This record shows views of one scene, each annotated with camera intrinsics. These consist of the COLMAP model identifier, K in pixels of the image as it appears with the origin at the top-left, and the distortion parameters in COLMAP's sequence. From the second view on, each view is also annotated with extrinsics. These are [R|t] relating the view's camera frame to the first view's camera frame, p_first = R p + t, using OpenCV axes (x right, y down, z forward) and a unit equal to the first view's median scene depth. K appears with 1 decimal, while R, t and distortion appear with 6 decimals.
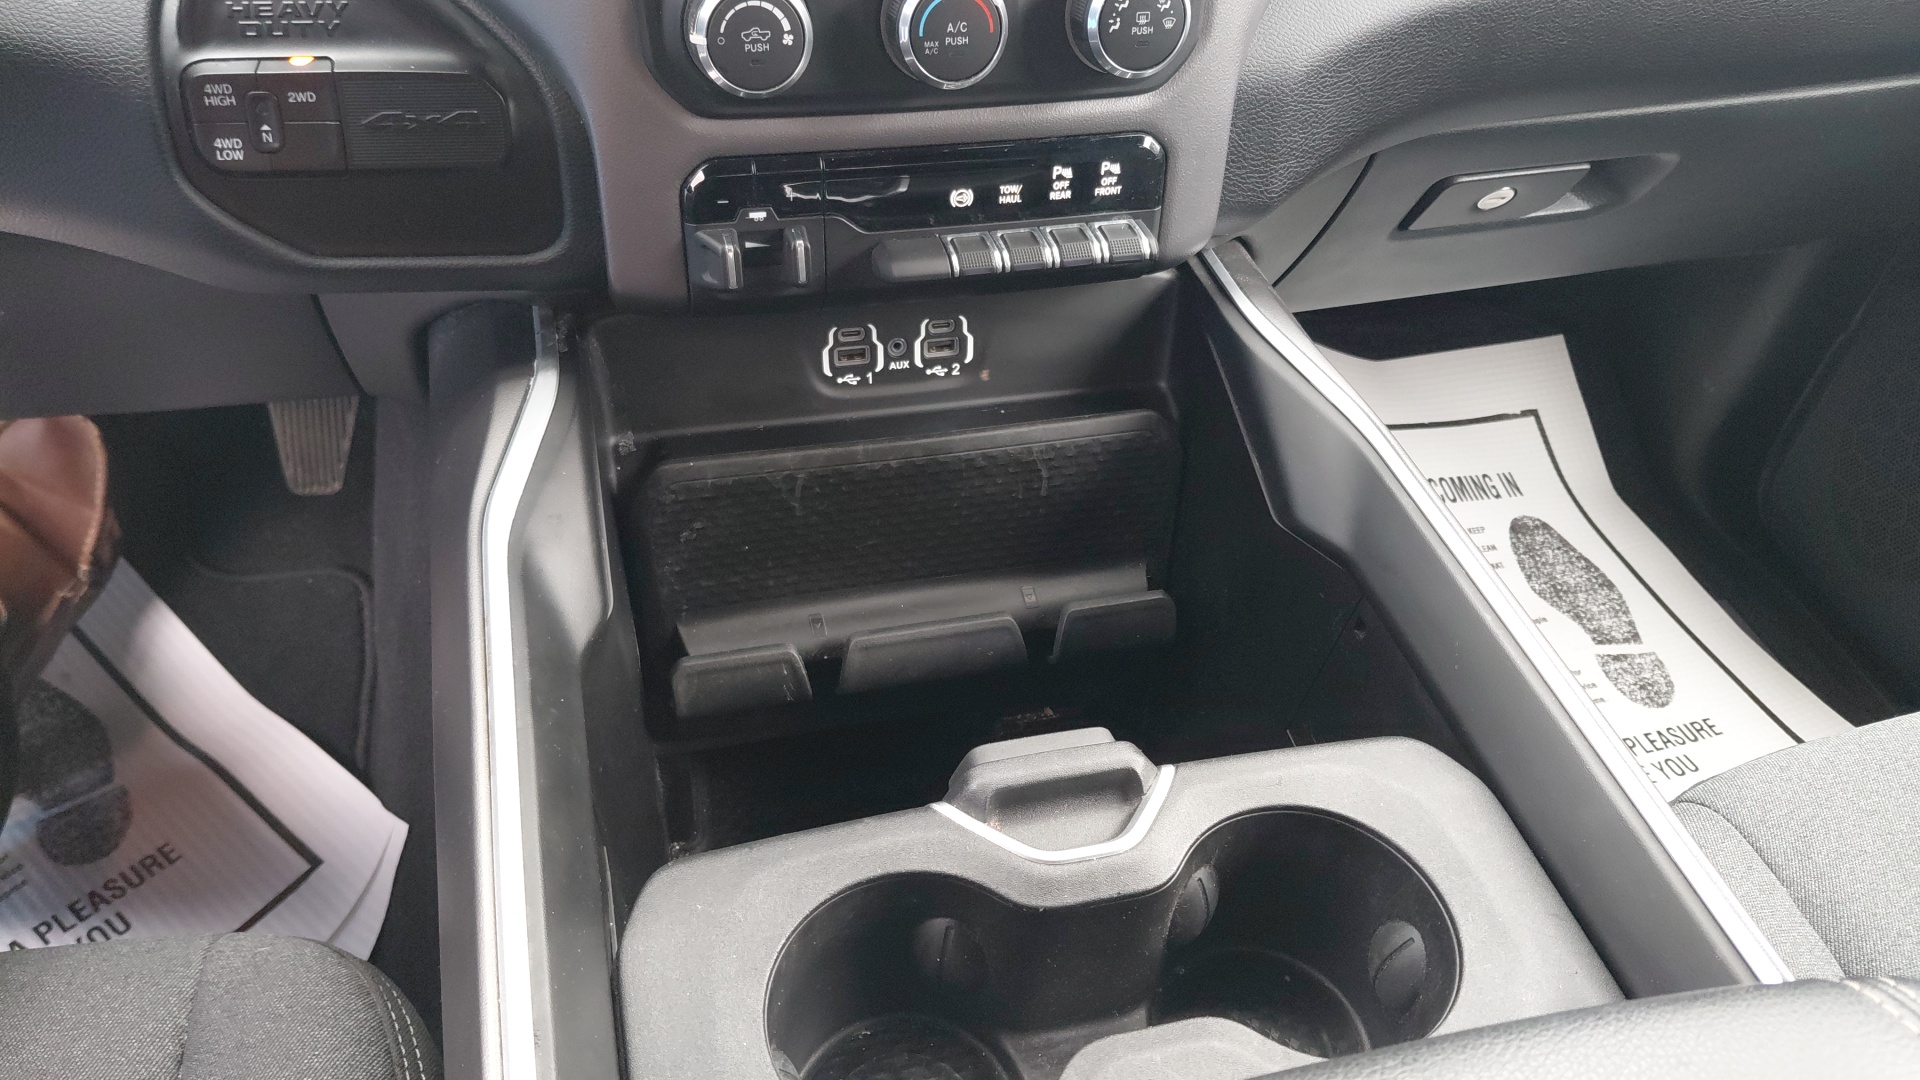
lens RADIAL K [[1435.3, 0, 958.8], [0, 1435.3, 538.2], [0, 0, 1]] dist [0.055176, -0.099385]
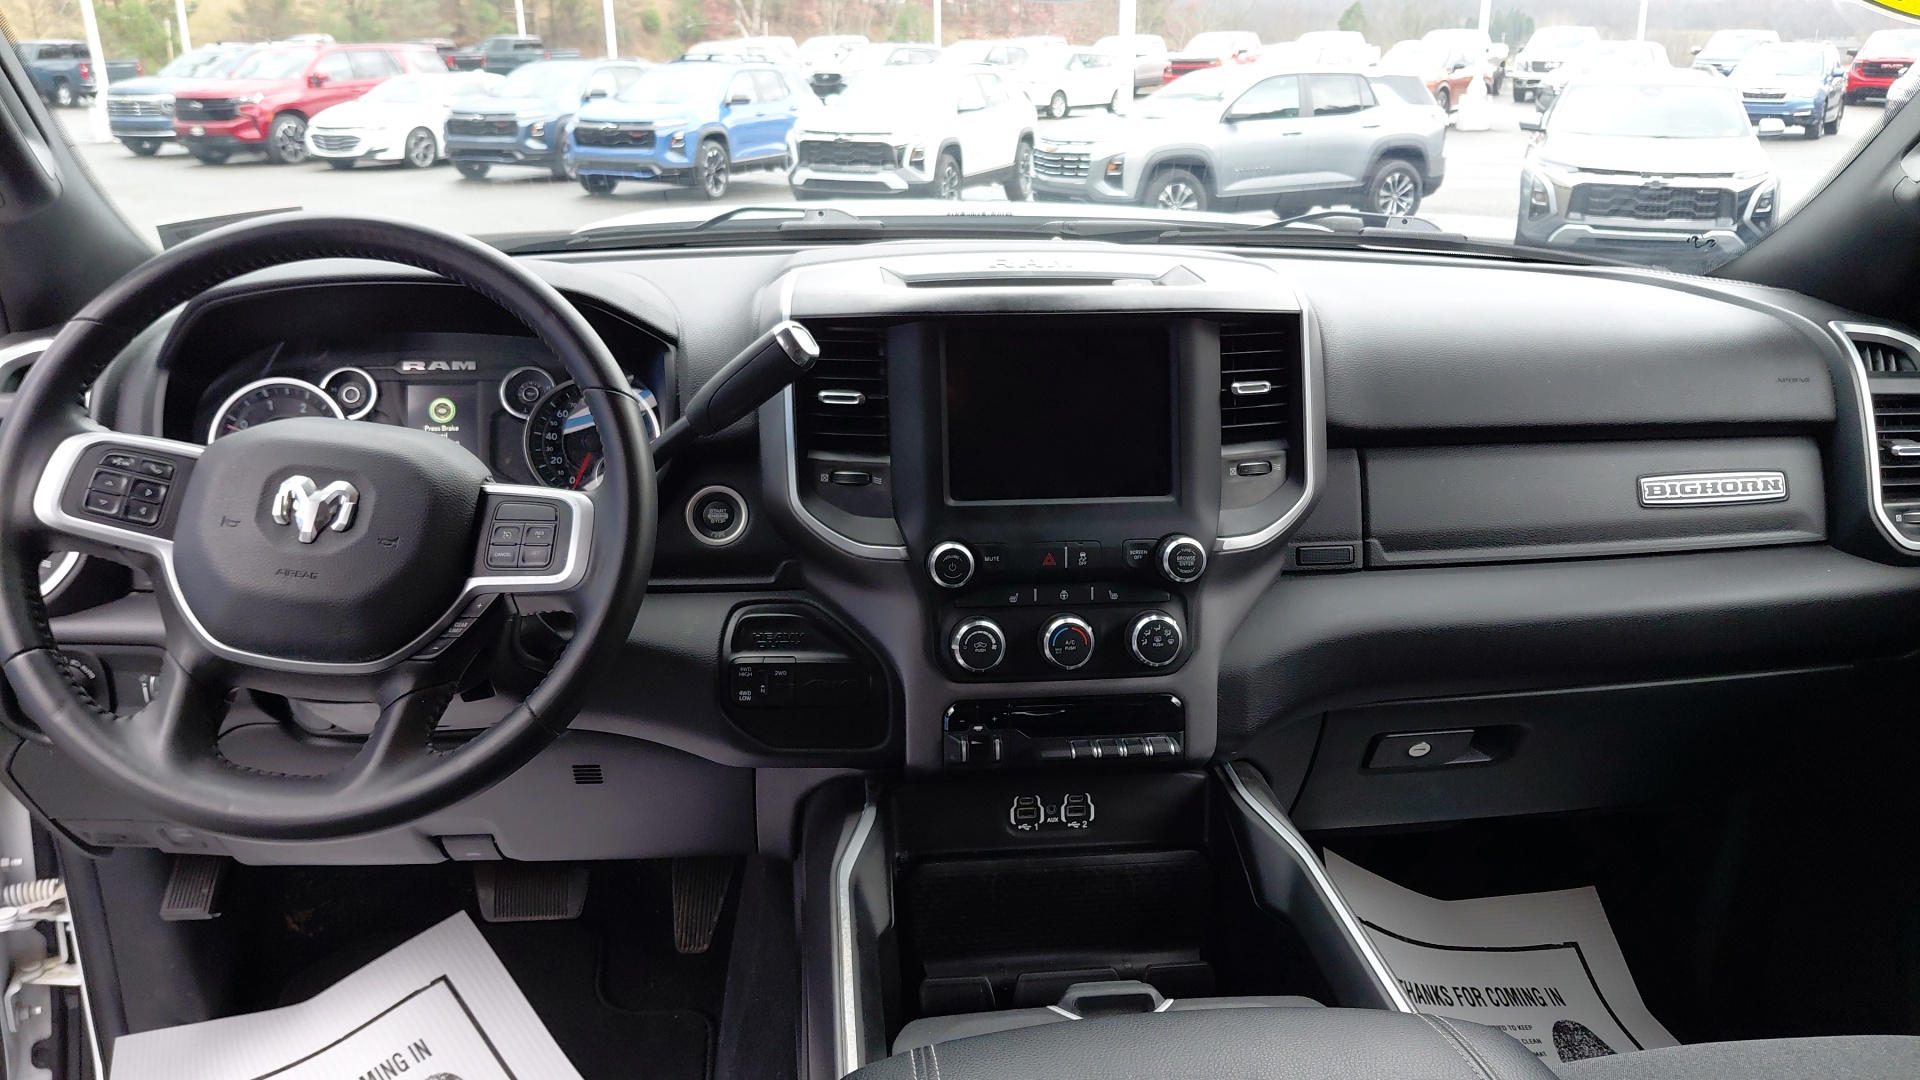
lens RADIAL K [[1435.3, 0, 991.8], [0, 1435.3, 577.8], [0, 0, 1]] dist [0.055176, -0.099385]
pose [[0.988625, -0.009071, -0.150128, 0.162932], [-0.053140, 0.912732, -0.405088, 0.351280], [0.140702, 0.408458, 0.901867, -0.807870]]
